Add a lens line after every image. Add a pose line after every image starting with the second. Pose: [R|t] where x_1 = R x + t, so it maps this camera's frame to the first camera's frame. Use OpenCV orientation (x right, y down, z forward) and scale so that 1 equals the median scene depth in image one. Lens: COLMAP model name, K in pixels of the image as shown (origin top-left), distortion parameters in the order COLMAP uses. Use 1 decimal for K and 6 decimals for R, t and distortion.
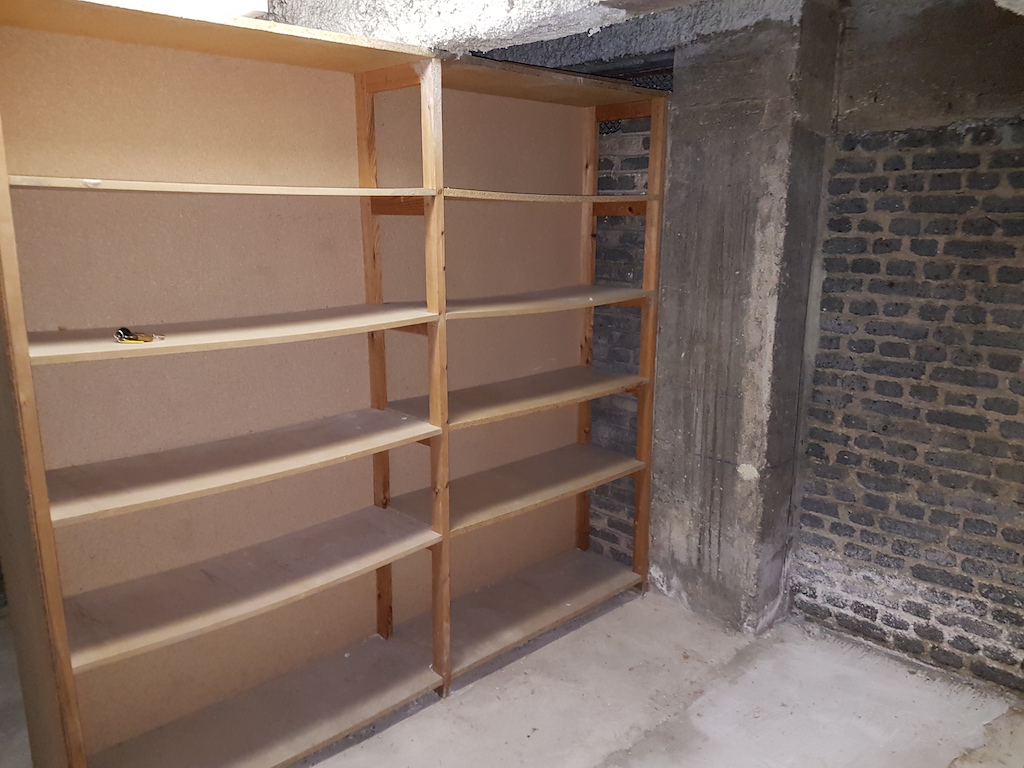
lens RADIAL K [[781.1, 0, 511.6], [0, 781.1, 385.5], [0, 0, 1]] dist [-0.008547, -0.003755]
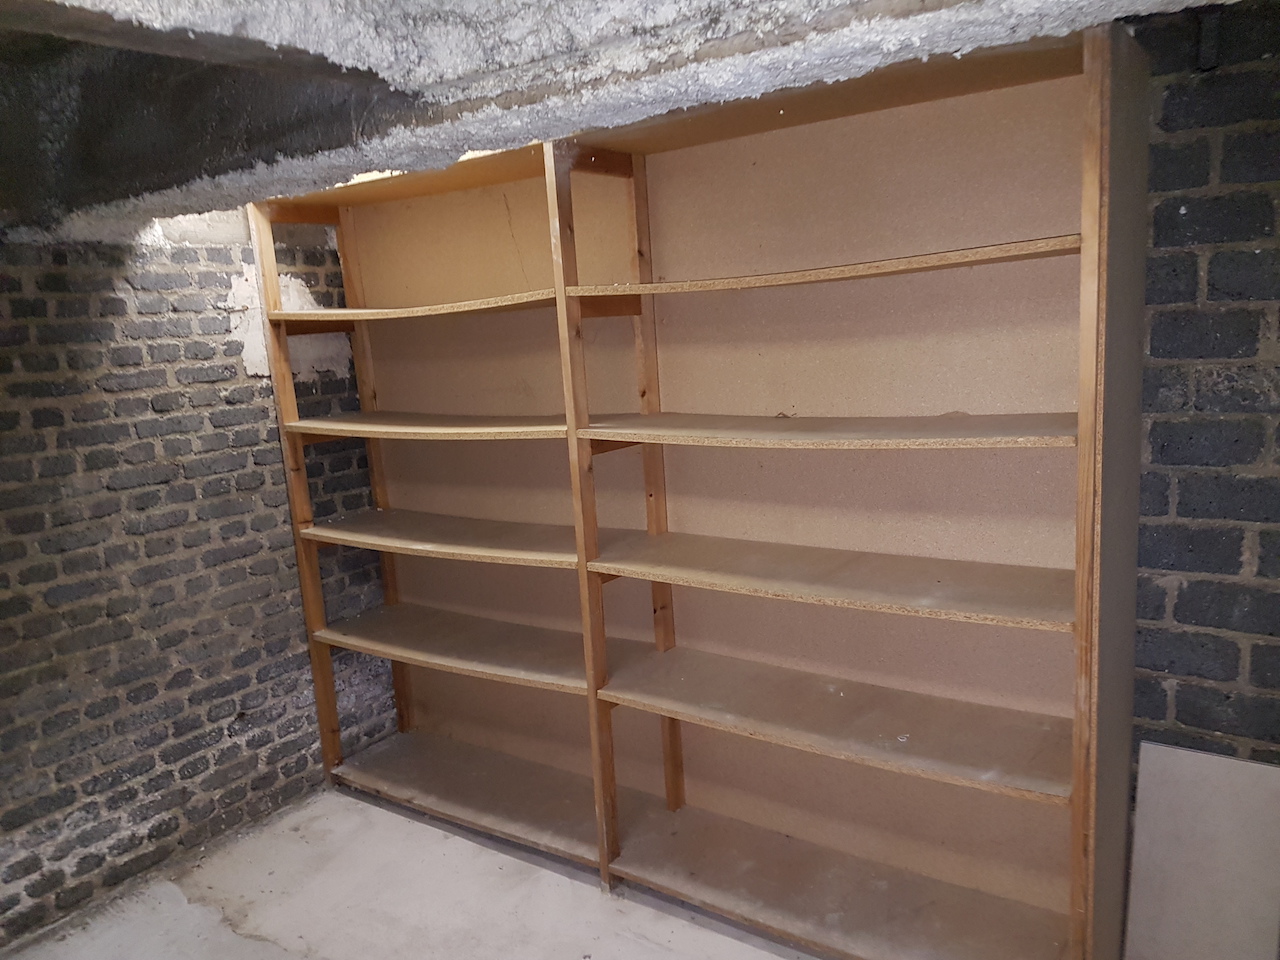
lens RADIAL K [[976.4, 0, 640.0], [0, 976.4, 482.4], [0, 0, 1]] dist [-0.008547, -0.003755]
pose [[-0.155462, -0.158059, 0.975115, -0.453526], [0.271227, 0.942350, 0.195989, -0.091560], [-0.949878, 0.294946, -0.103630, 0.439068]]
